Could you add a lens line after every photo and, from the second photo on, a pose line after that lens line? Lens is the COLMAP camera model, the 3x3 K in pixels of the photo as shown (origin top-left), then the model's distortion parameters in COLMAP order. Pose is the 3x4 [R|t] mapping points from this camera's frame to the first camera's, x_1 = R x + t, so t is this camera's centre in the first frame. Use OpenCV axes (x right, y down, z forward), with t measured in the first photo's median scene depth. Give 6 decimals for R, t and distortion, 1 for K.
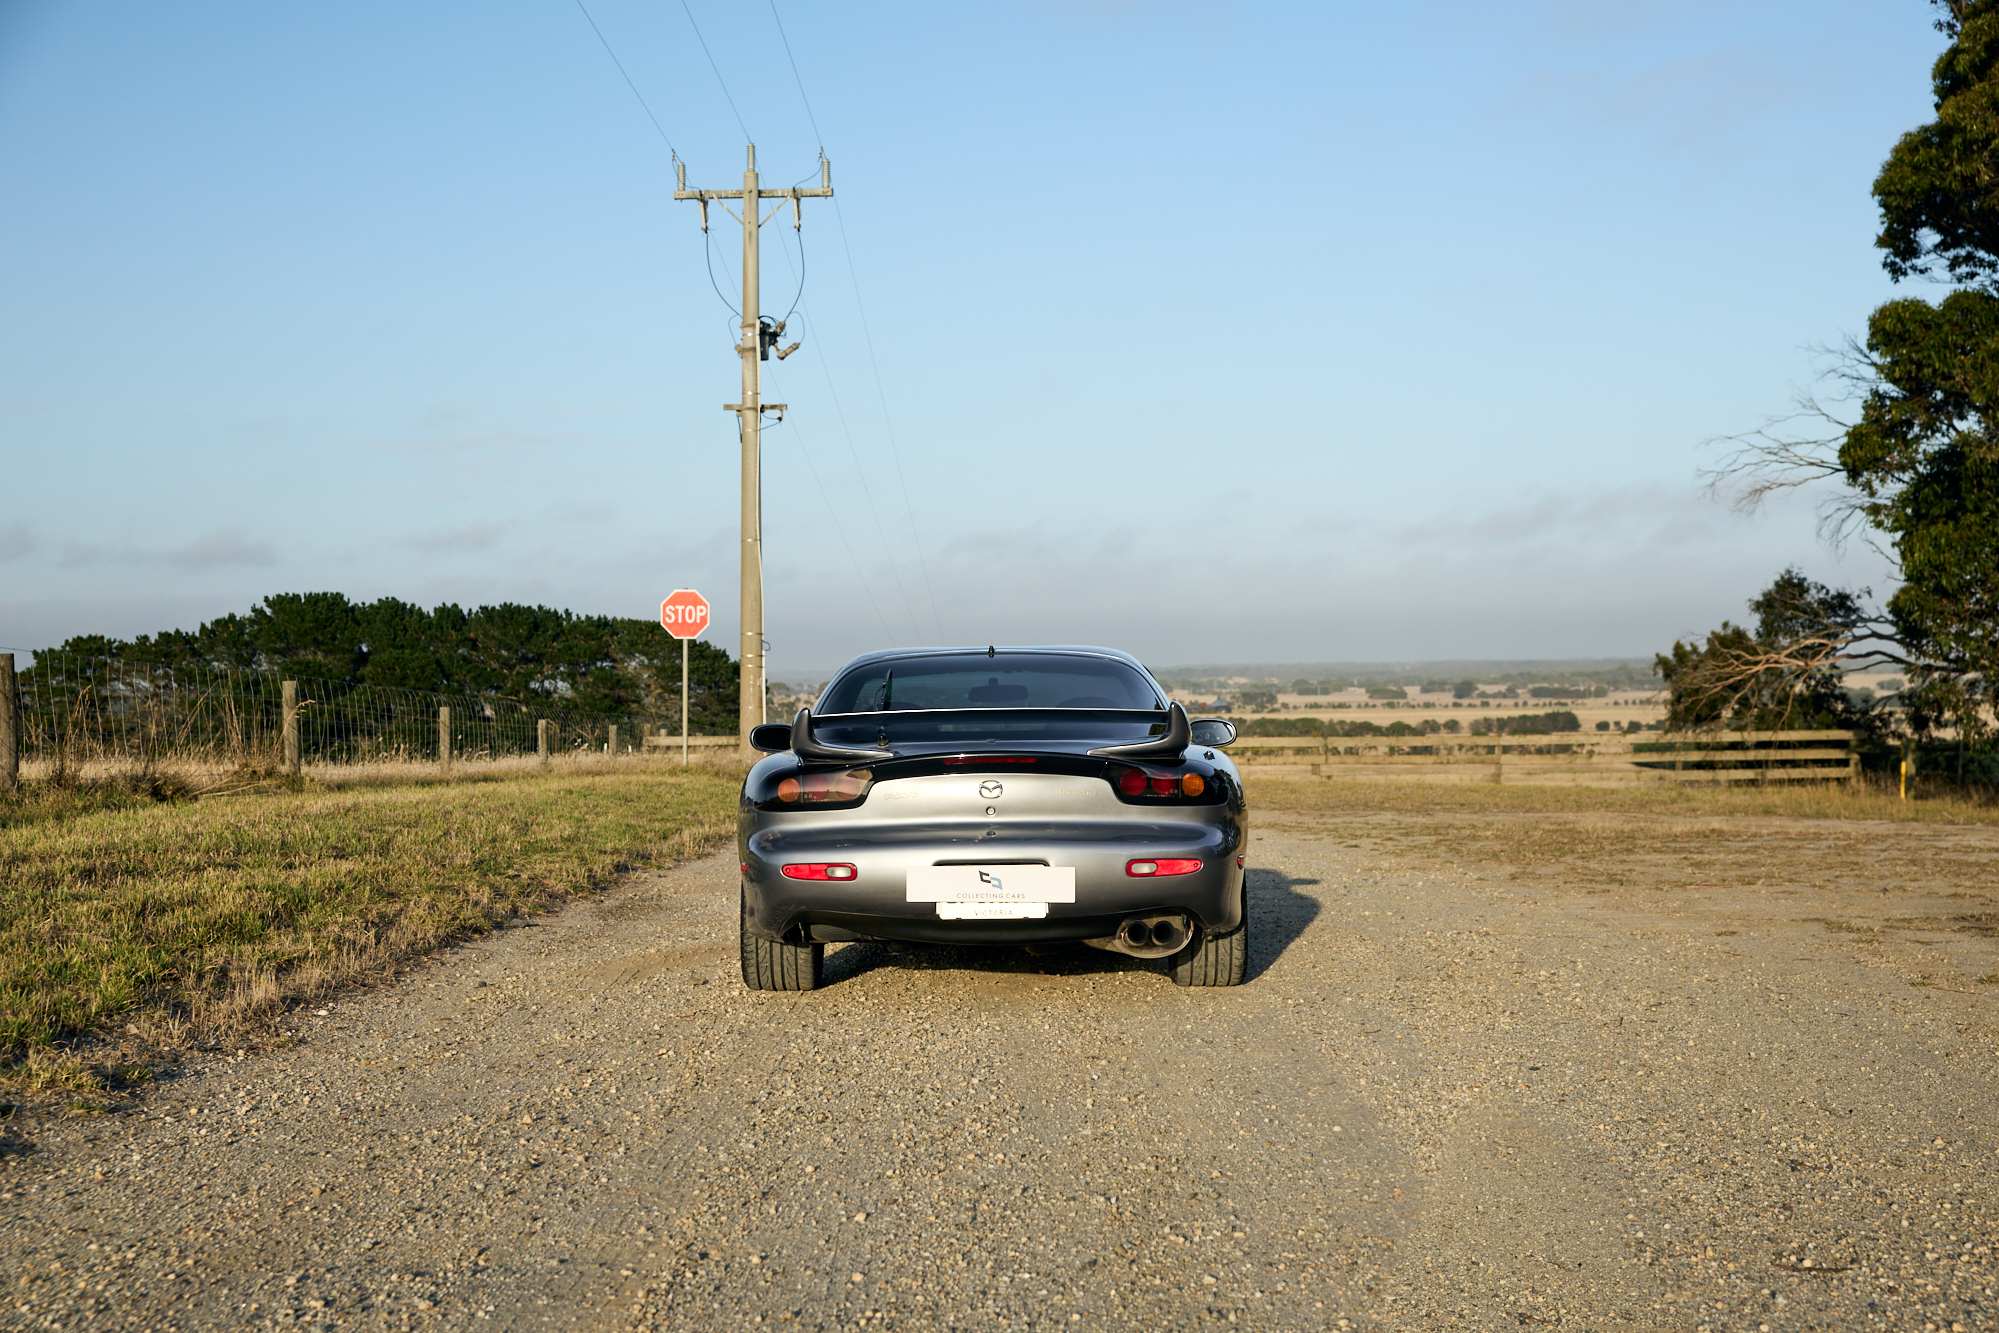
lens RADIAL K [[2923.9, 0, 912.5], [0, 2923.9, 726.7], [0, 0, 1]] dist [-0.017637, -0.030566]
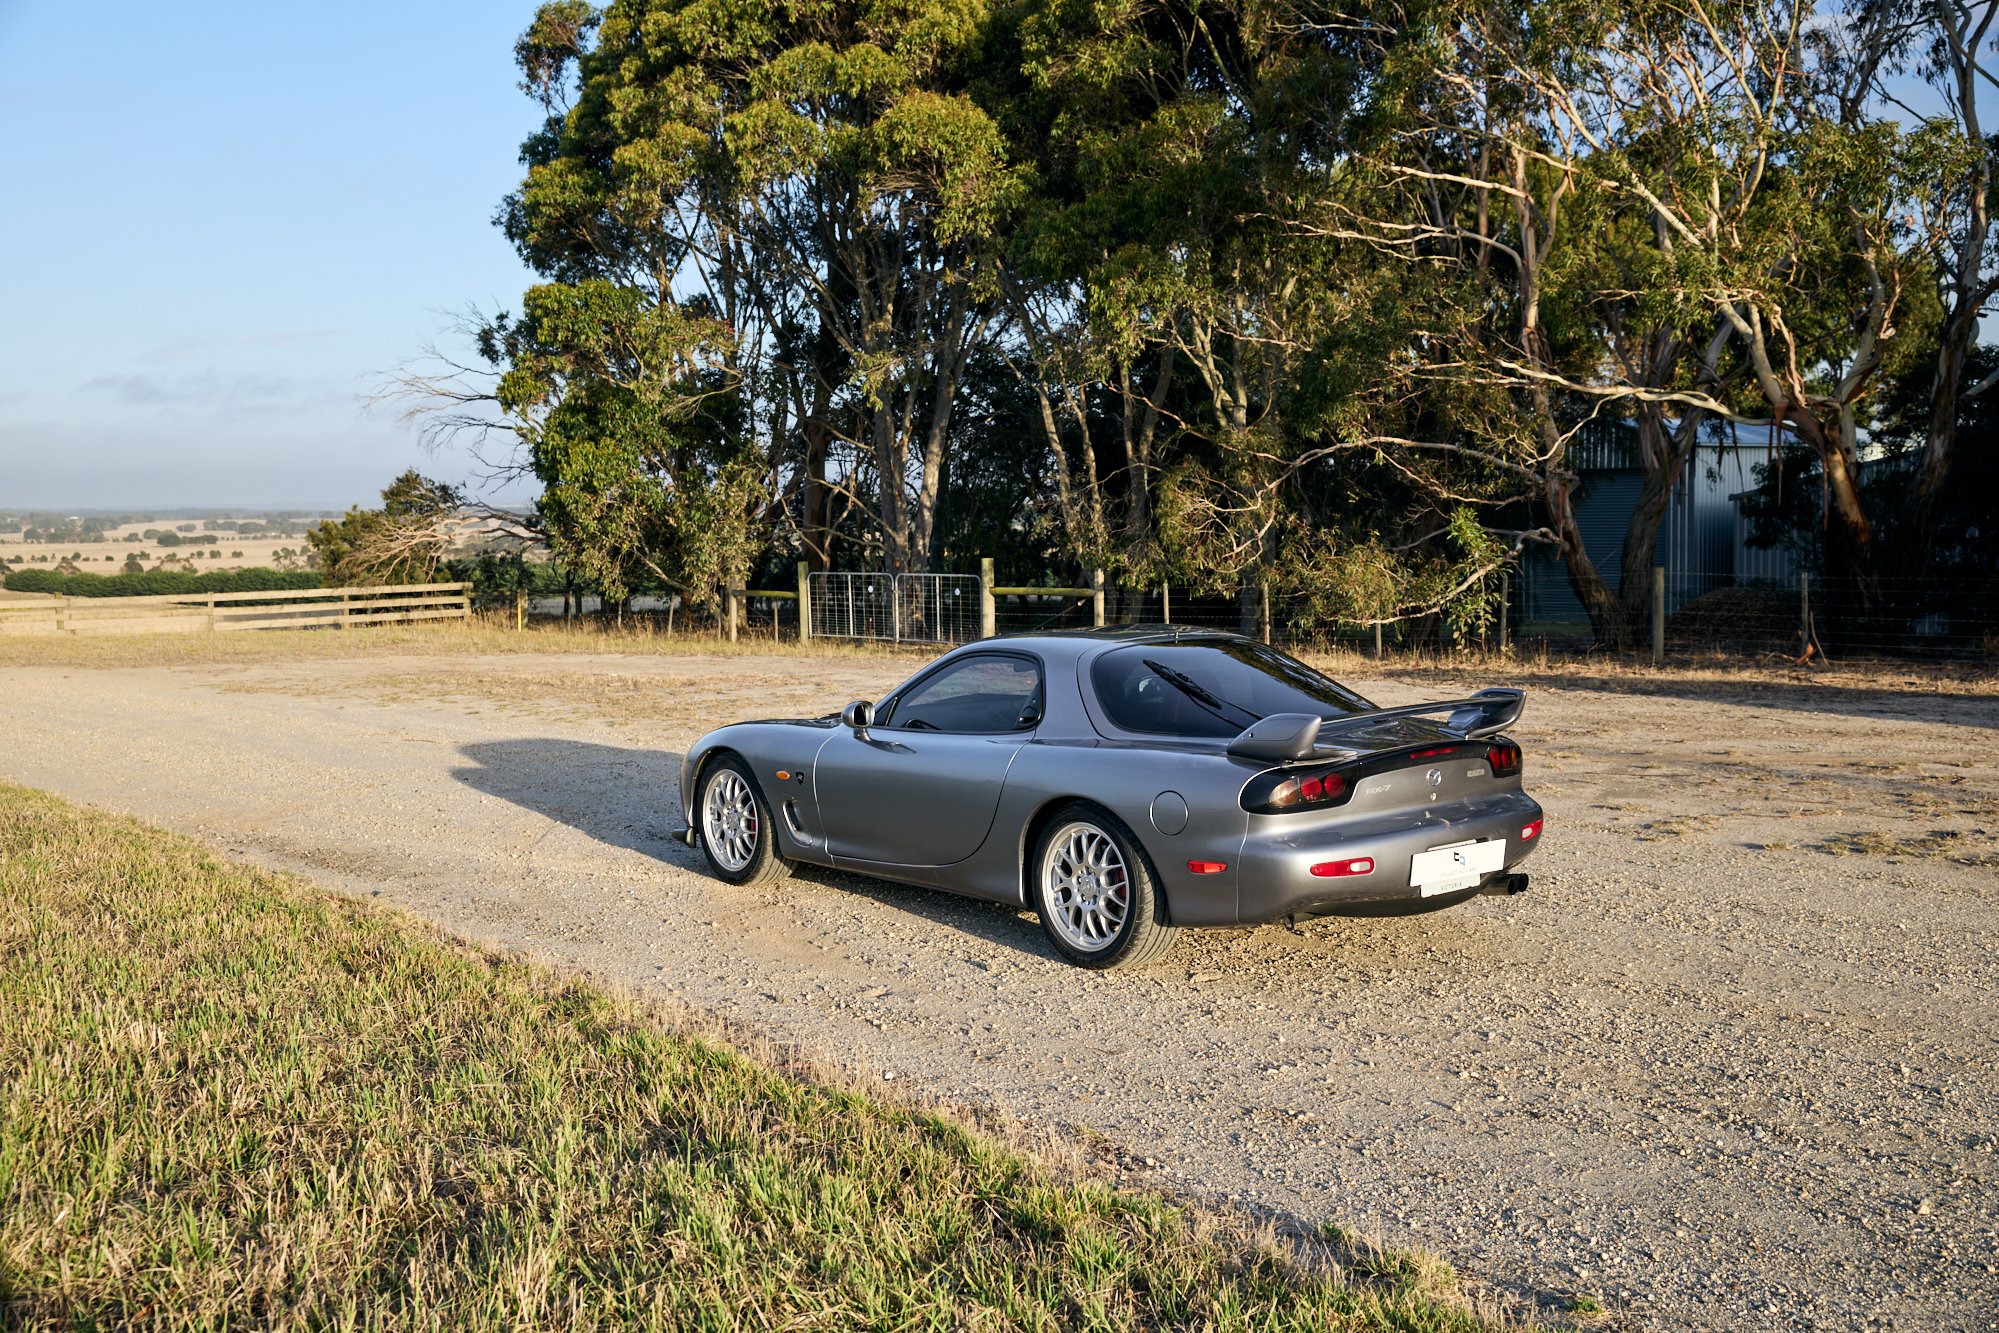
lens RADIAL K [[1980.9, 0, 999.5], [0, 1980.9, 666.5], [0, 0, 1]] dist [-0.018227, 0.093275]
pose [[0.757745, -0.051802, 0.650492, -0.109993], [0.015684, 0.998002, 0.061207, -0.013061], [-0.652363, -0.036177, 0.757043, 0.098539]]
